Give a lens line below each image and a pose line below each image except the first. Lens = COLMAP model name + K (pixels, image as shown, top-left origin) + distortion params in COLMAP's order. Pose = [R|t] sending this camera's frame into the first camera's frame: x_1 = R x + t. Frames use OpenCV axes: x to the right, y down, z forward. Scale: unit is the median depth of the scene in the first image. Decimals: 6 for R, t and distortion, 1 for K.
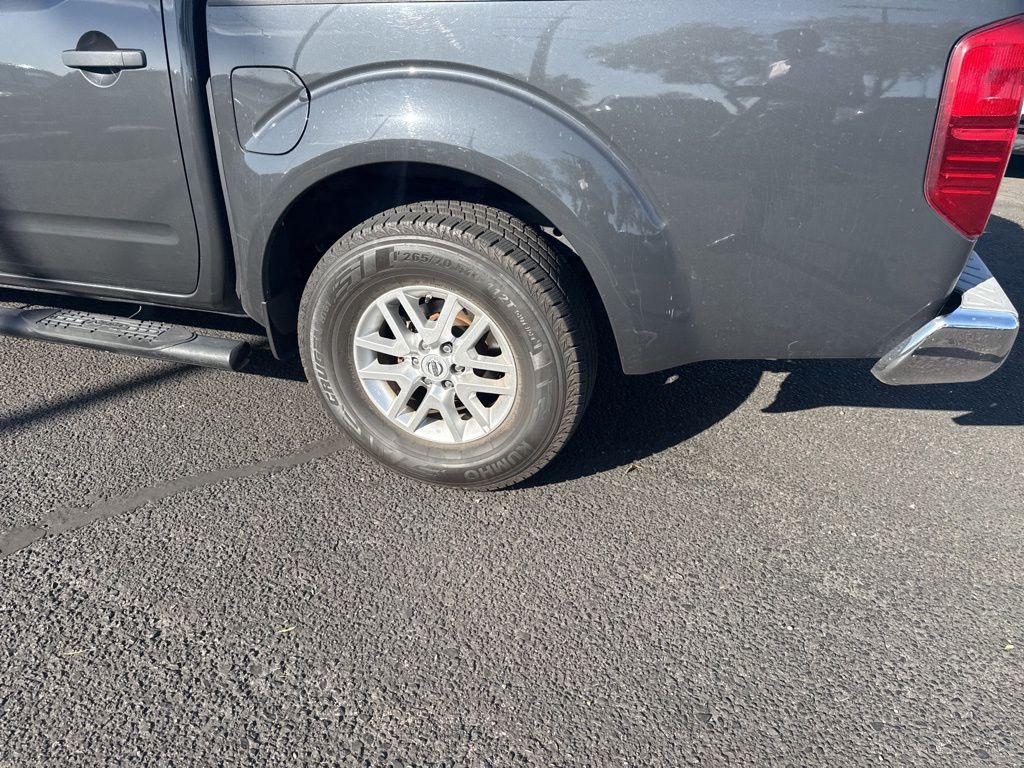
lens RADIAL K [[719.3, 0, 510.8], [0, 719.3, 393.5], [0, 0, 1]] dist [0.048062, -0.057367]
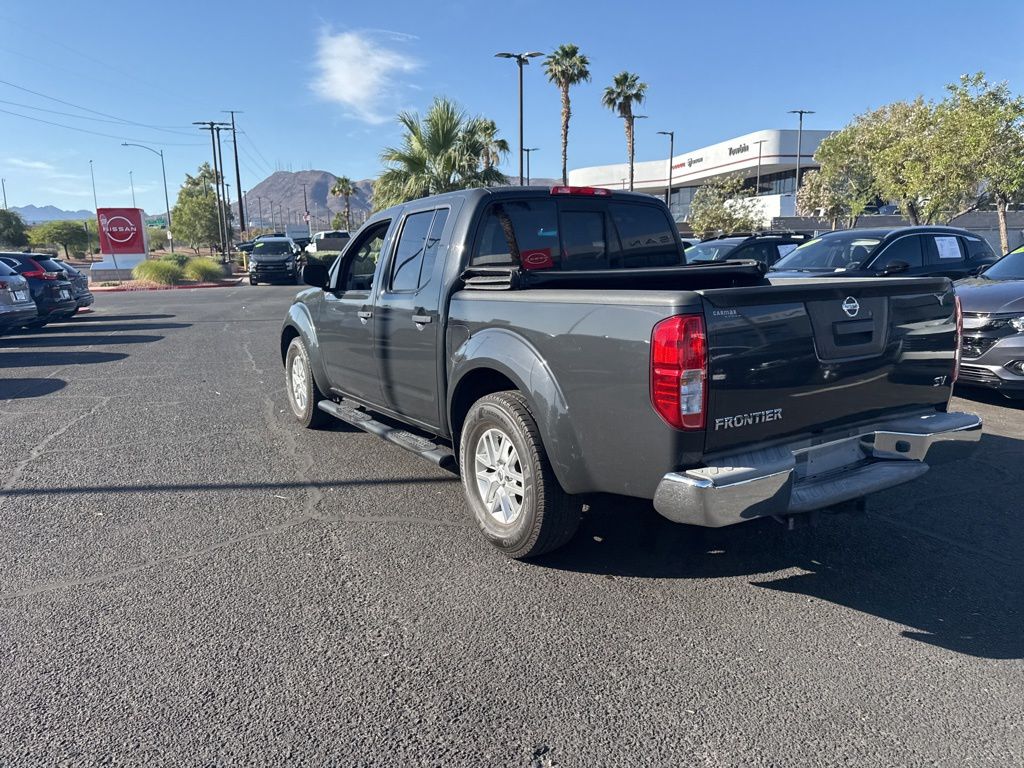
lens RADIAL K [[719.3, 0, 514.9], [0, 719.3, 382.9], [0, 0, 1]] dist [0.048062, -0.057367]
pose [[0.760614, 0.091304, -0.642752, 1.085437], [-0.303119, 0.925463, -0.227239, 0.150888], [0.574095, 0.367671, 0.731596, -0.408679]]
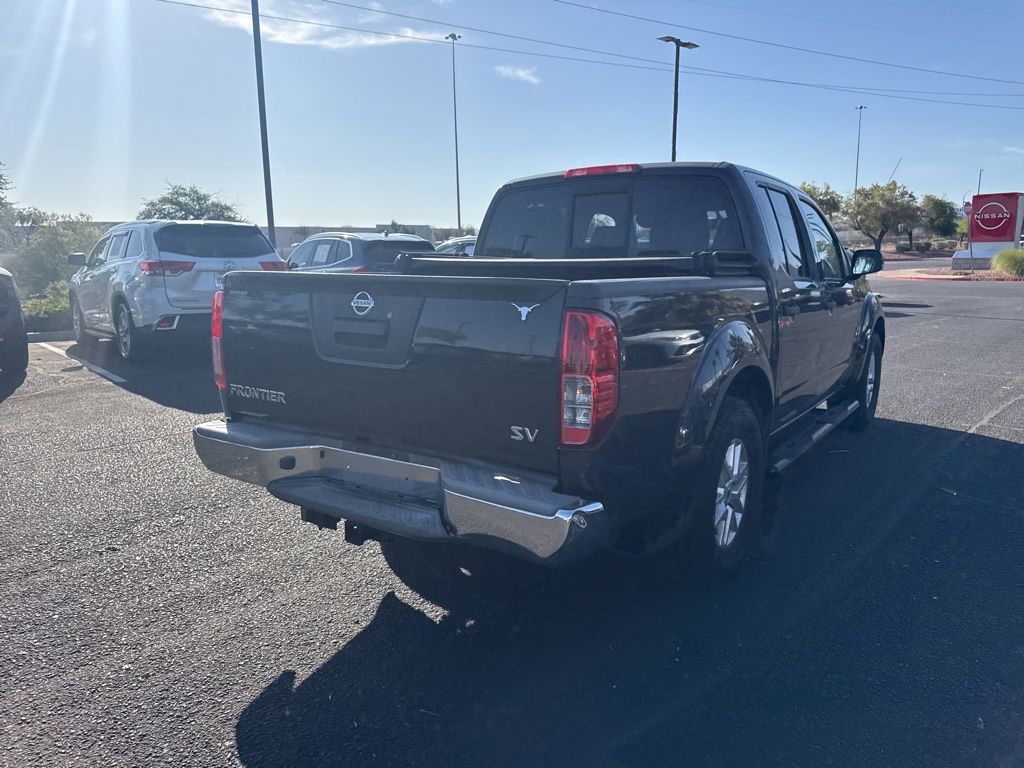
lens RADIAL K [[719.3, 0, 521.8], [0, 719.3, 382.5], [0, 0, 1]] dist [0.048062, -0.057367]
pose [[-0.281467, 0.160112, -0.946119, 1.806495], [-0.475938, 0.832861, 0.282535, -0.934553], [0.833222, 0.529818, -0.158220, 1.558155]]
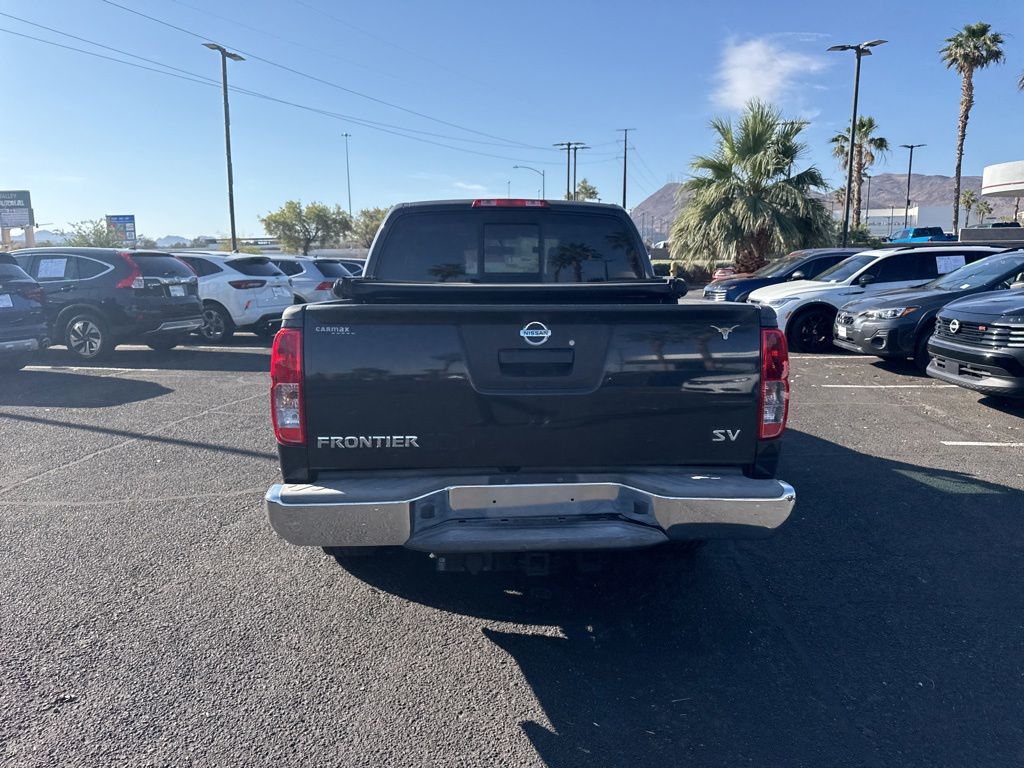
lens RADIAL K [[719.3, 0, 516.8], [0, 719.3, 367.7], [0, 0, 1]] dist [0.048062, -0.057367]
pose [[0.354903, 0.119559, -0.927227, 1.844680], [-0.462407, 0.884430, -0.062950, -0.394499], [0.812541, 0.451097, 0.369172, 0.552089]]
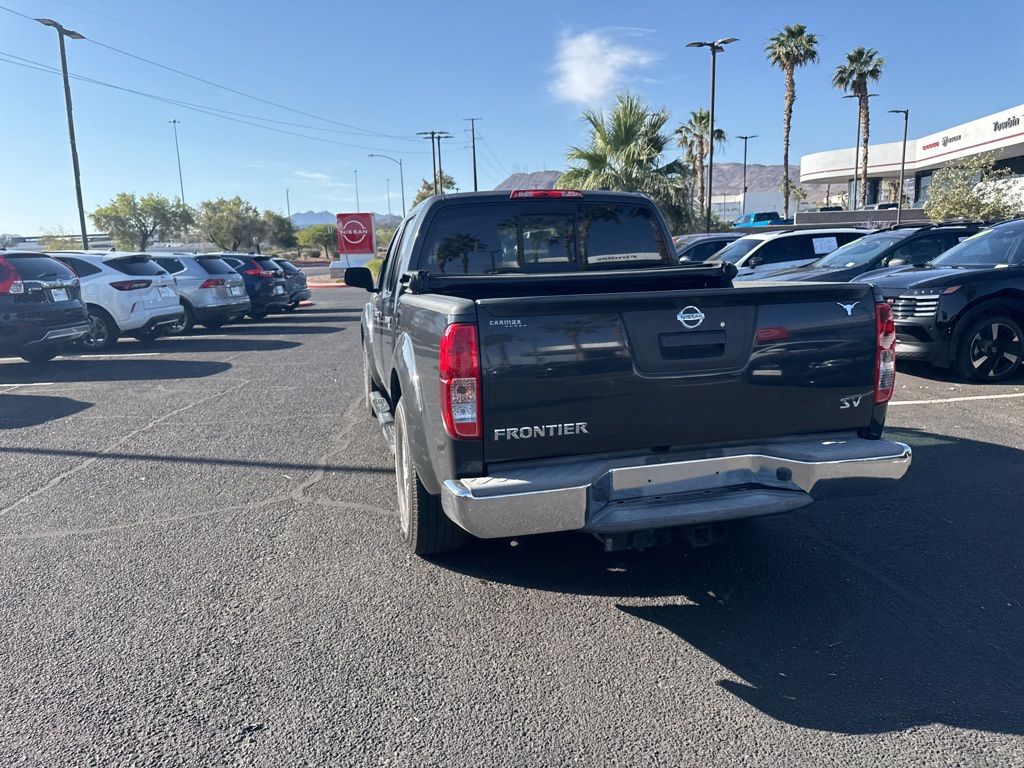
lens RADIAL K [[719.3, 0, 516.3], [0, 719.3, 370.2], [0, 0, 1]] dist [0.048062, -0.057367]
pose [[0.532824, 0.109283, -0.839140, 1.624792], [-0.393319, 0.909988, -0.131235, -0.143266], [0.749265, 0.399975, 0.527847, 0.096561]]
